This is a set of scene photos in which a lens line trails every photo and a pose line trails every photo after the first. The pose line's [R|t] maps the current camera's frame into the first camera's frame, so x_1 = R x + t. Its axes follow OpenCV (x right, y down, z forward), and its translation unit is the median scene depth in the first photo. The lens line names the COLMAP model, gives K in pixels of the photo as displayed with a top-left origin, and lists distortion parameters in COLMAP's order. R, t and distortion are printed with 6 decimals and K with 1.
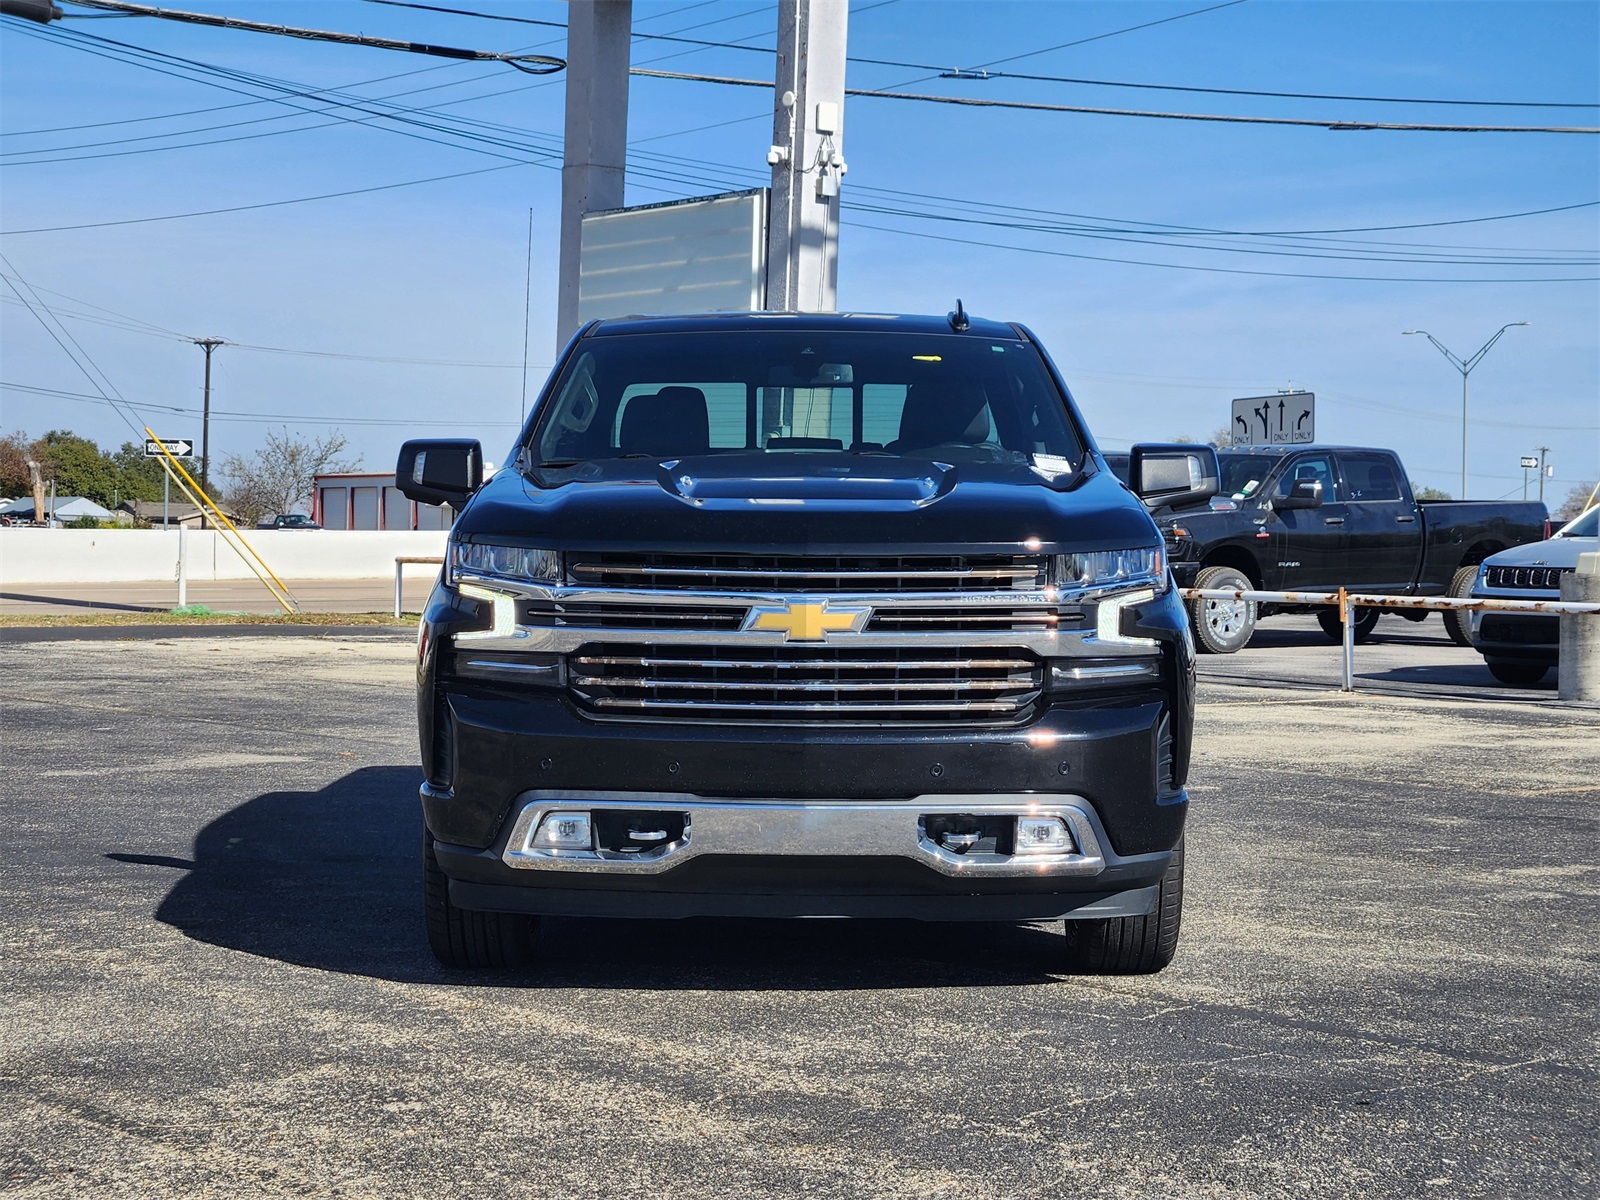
lens RADIAL K [[3063.7, 0, 795.3], [0, 3063.7, 649.4], [0, 0, 1]] dist [0.006976, -0.071009]
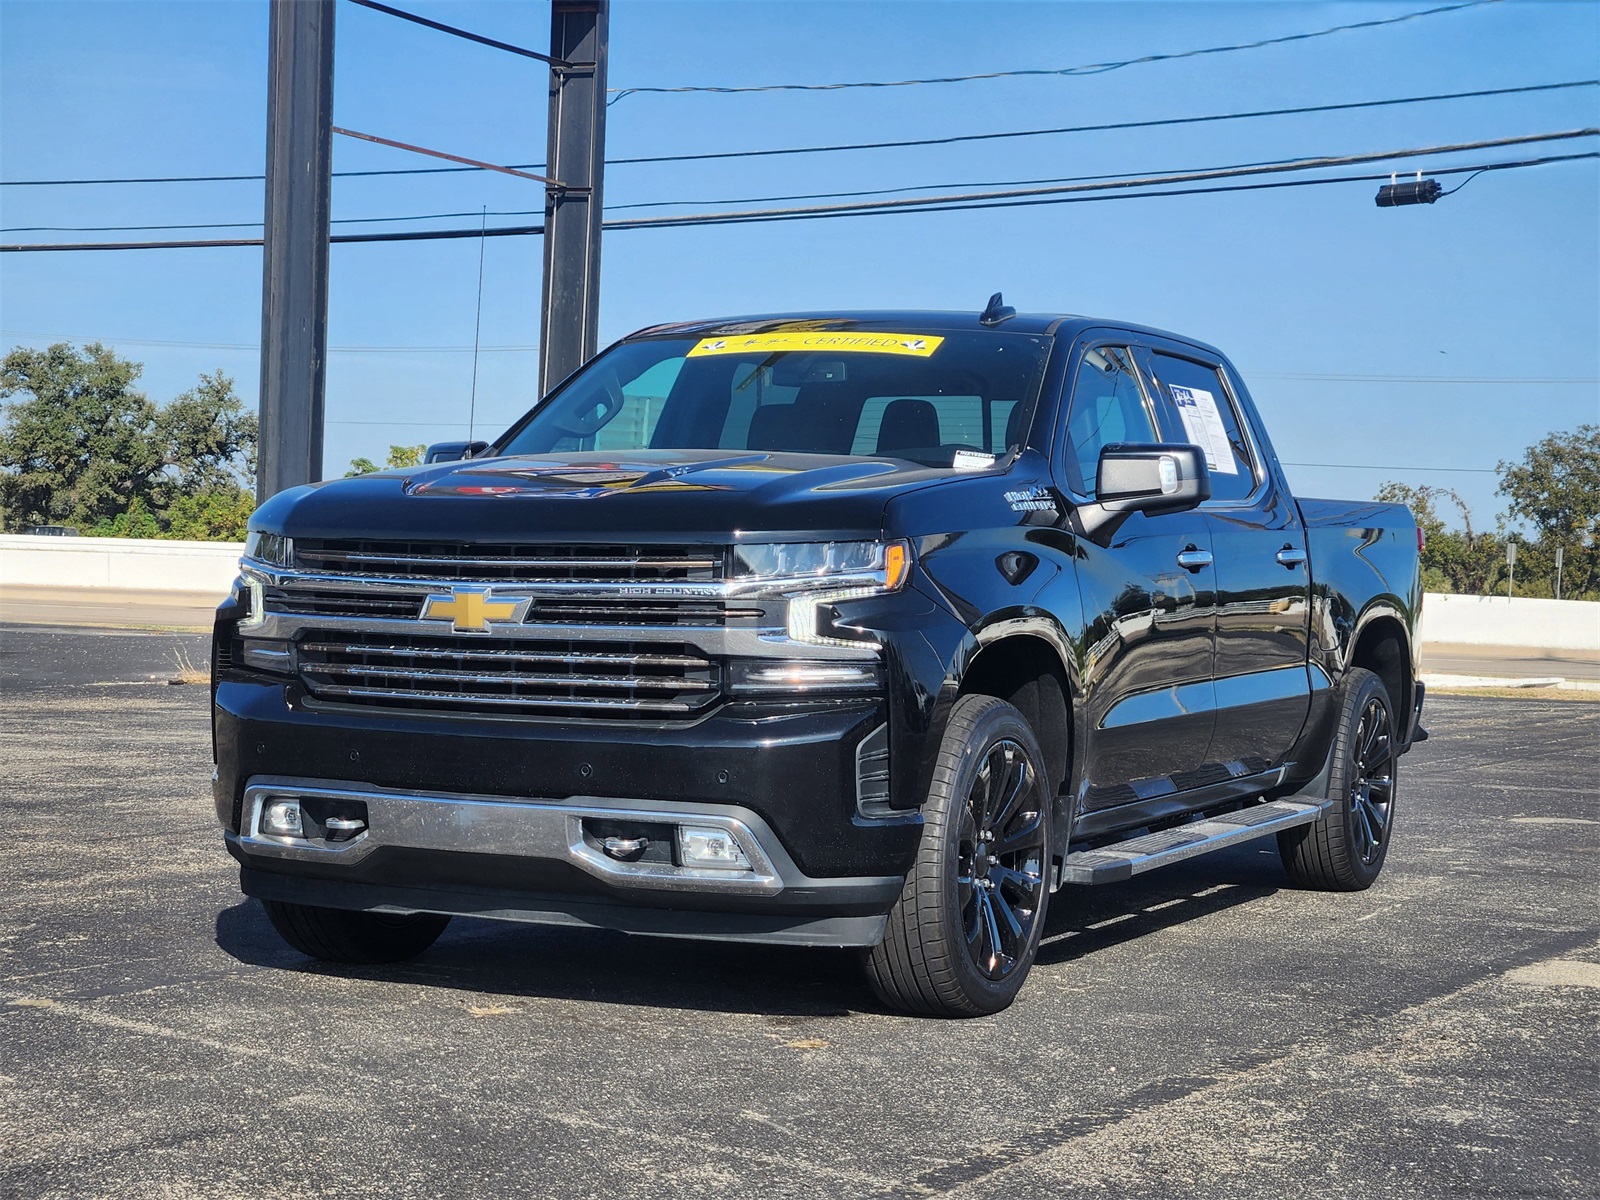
lens RADIAL K [[3063.7, 0, 795.3], [0, 3063.7, 649.4], [0, 0, 1]] dist [0.006976, -0.071009]
pose [[0.886578, 0.023567, -0.461978, 0.528371], [-0.036896, 0.999122, -0.019838, 0.018199], [0.461105, 0.034634, 0.886669, 0.185795]]
